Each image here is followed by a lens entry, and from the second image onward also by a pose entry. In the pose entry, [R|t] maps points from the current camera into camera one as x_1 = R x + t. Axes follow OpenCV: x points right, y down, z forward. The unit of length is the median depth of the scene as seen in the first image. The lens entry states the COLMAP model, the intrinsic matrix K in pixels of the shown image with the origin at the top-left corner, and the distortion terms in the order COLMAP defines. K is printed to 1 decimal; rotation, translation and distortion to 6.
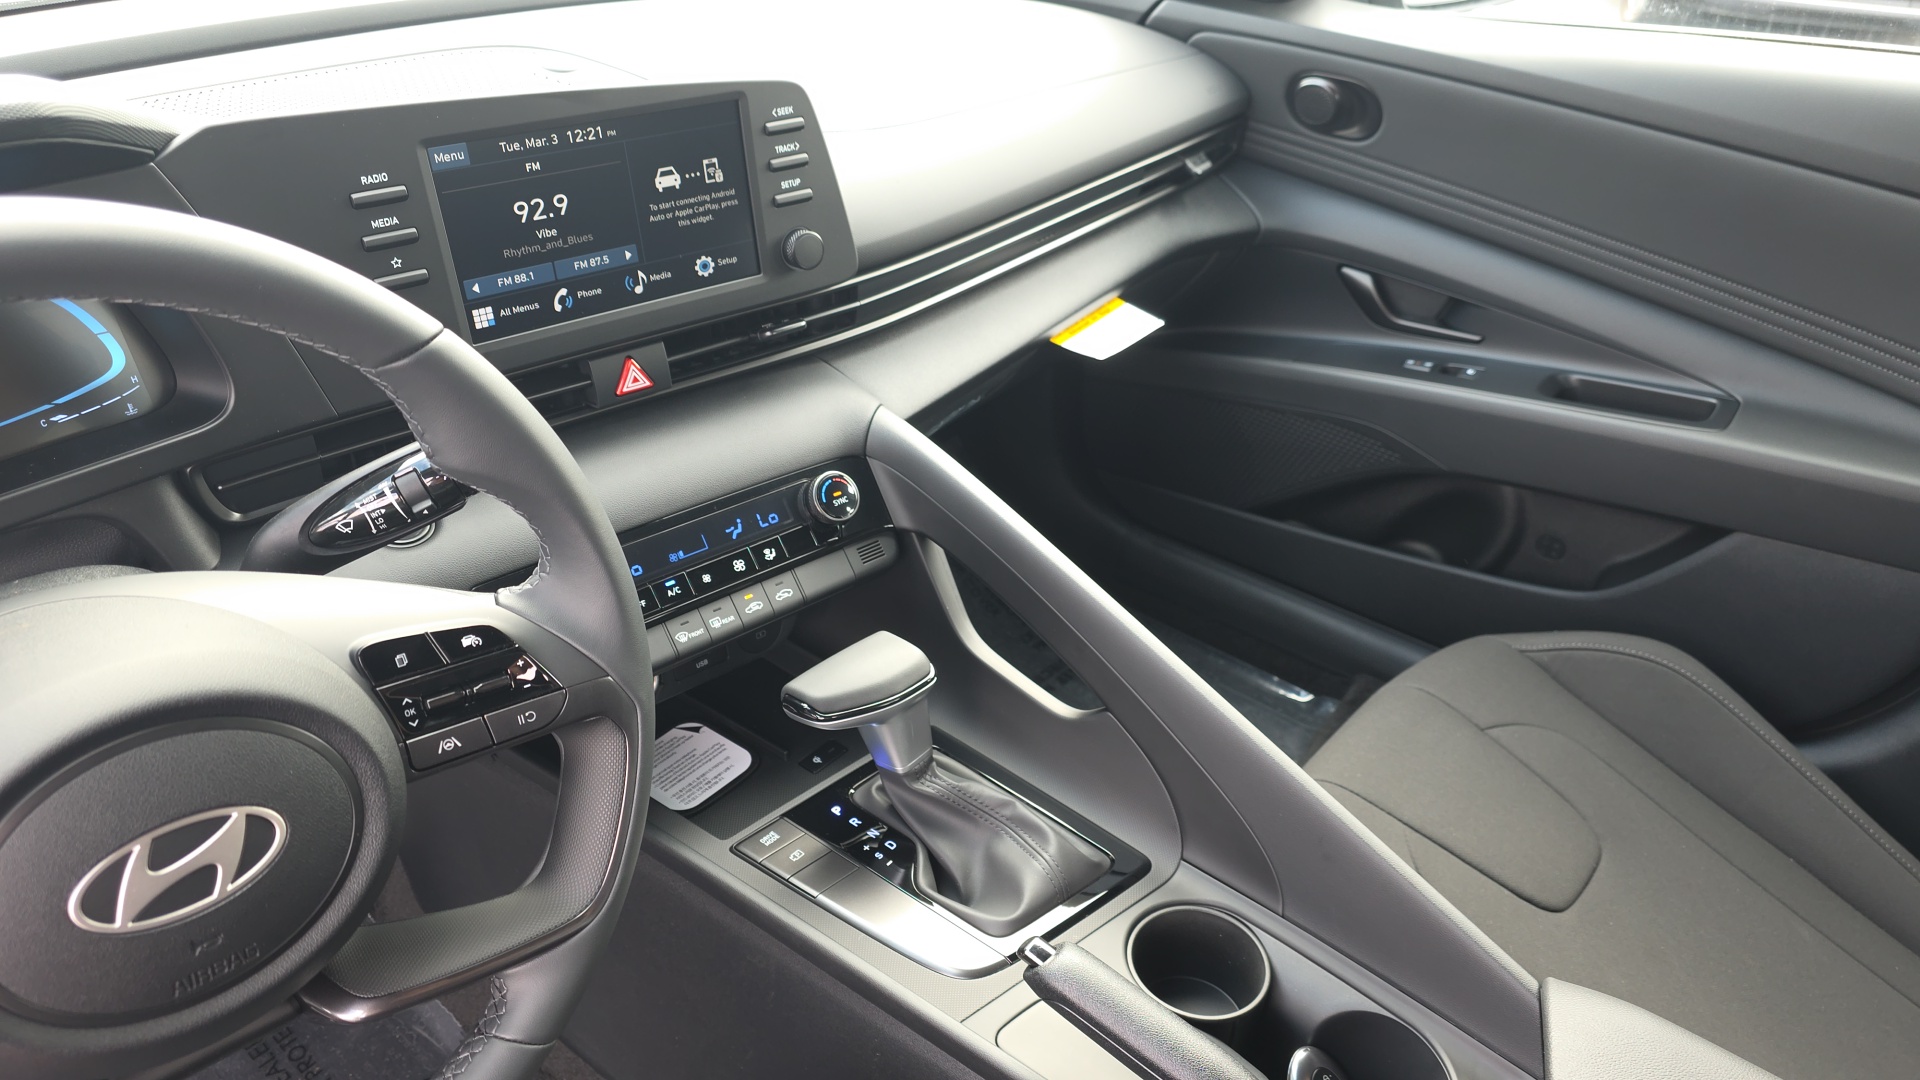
lens RADIAL K [[1309.2, 0, 989.9], [0, 1309.2, 539.6], [0, 0, 1]] dist [0.051936, -0.054362]
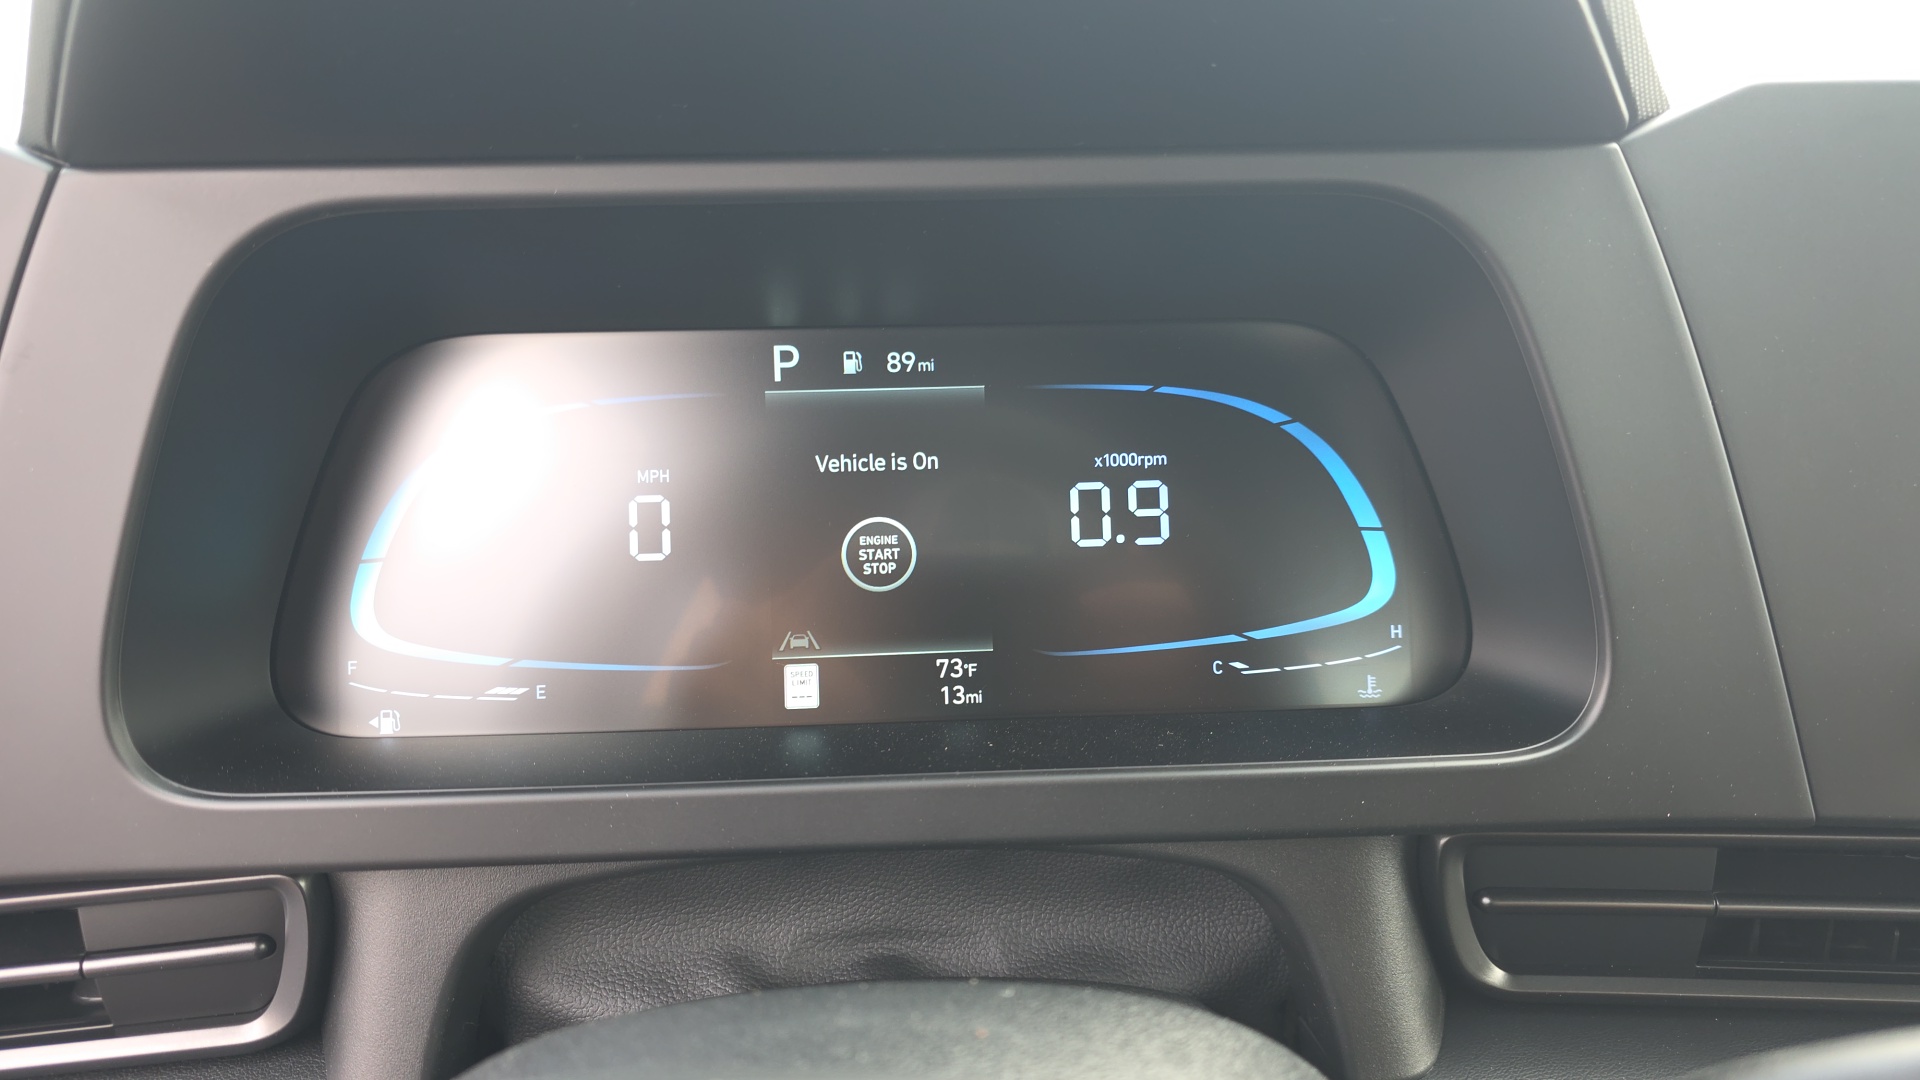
lens RADIAL K [[1275.7, 0, 960.0], [0, 1275.7, 540.0], [0, 0, 1]] dist [0.045725, -0.038379]
pose [[0.654300, 0.120668, -0.746546, -0.339385], [-0.366271, 0.914240, -0.173239, -0.009002], [0.661618, 0.386788, 0.642384, 0.486520]]
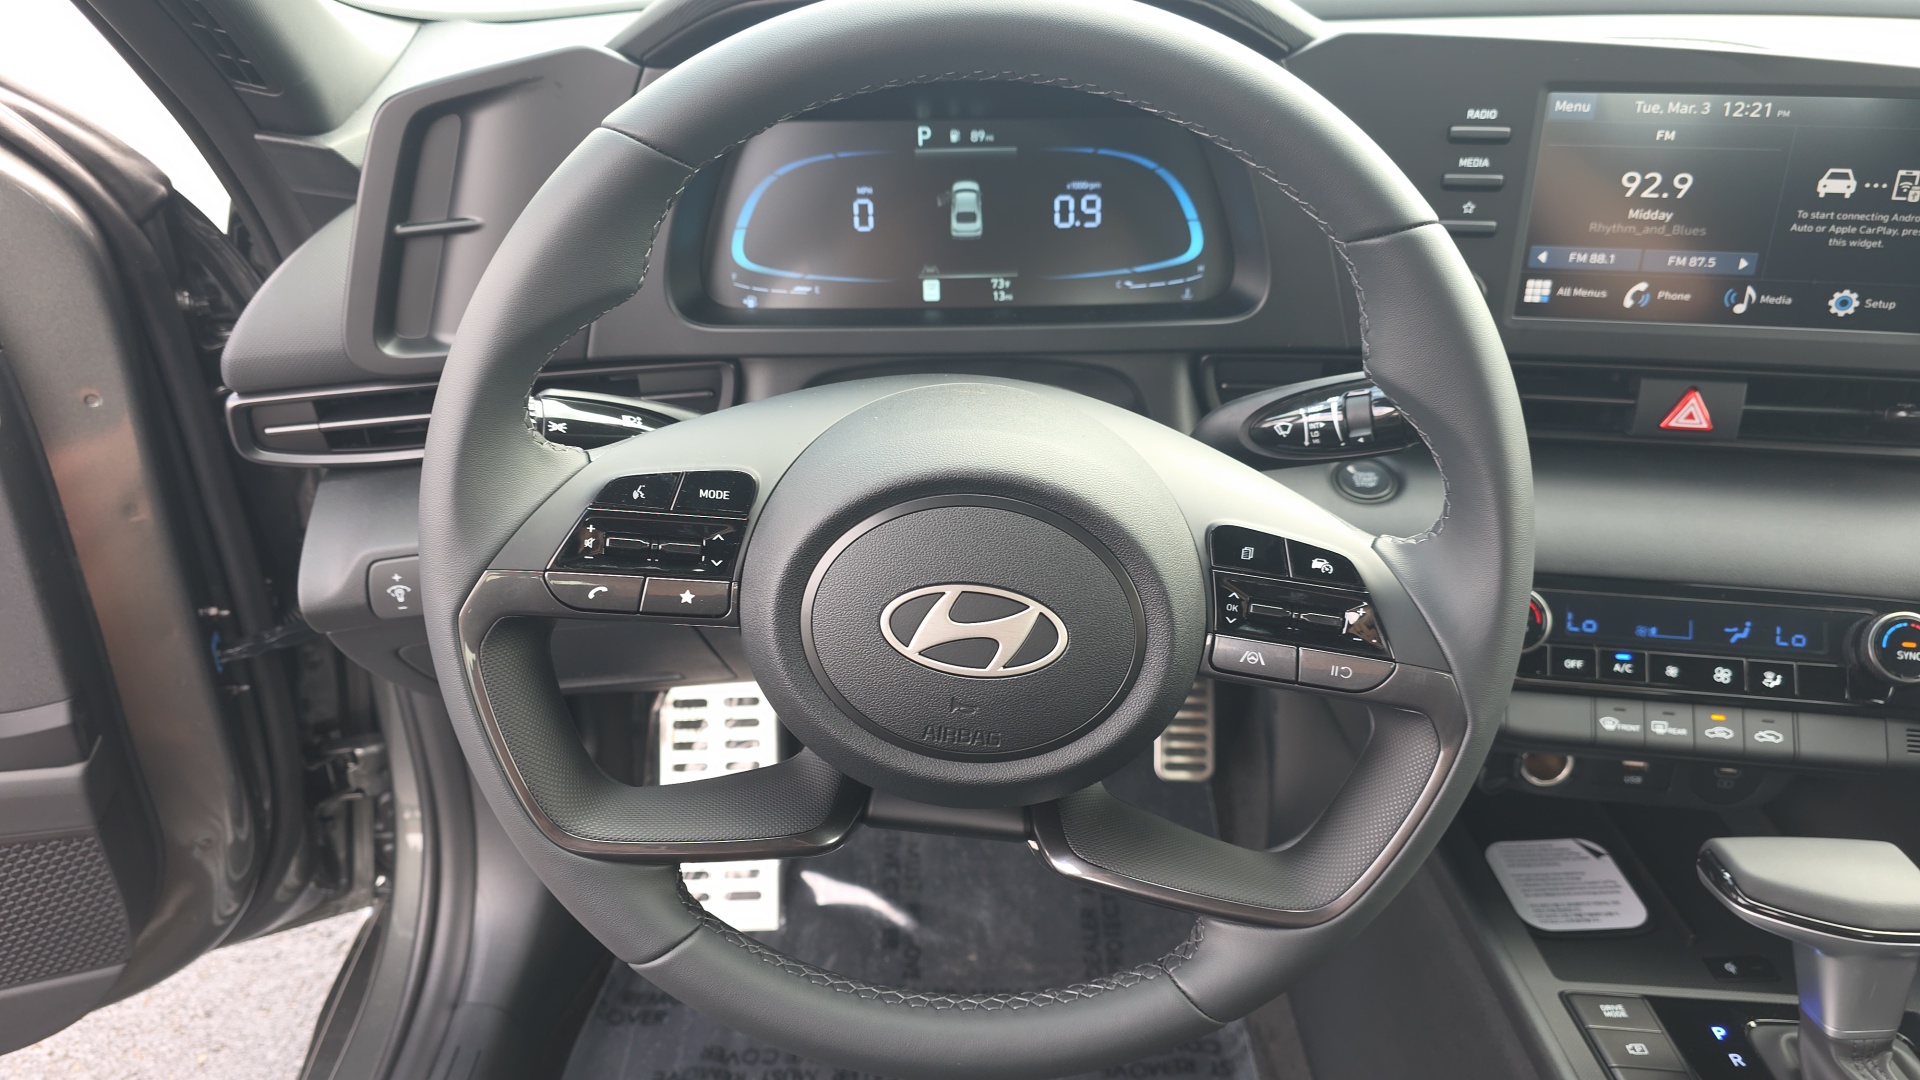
lens RADIAL K [[1326.7, 0, 966.5], [0, 1326.7, 545.1], [0, 0, 1]] dist [0.029603, -0.042162]
pose [[0.633763, 0.336375, -0.696560, 0.051633], [-0.382534, 0.918969, 0.095731, 0.046788], [0.672318, 0.205787, 0.711083, 0.126639]]
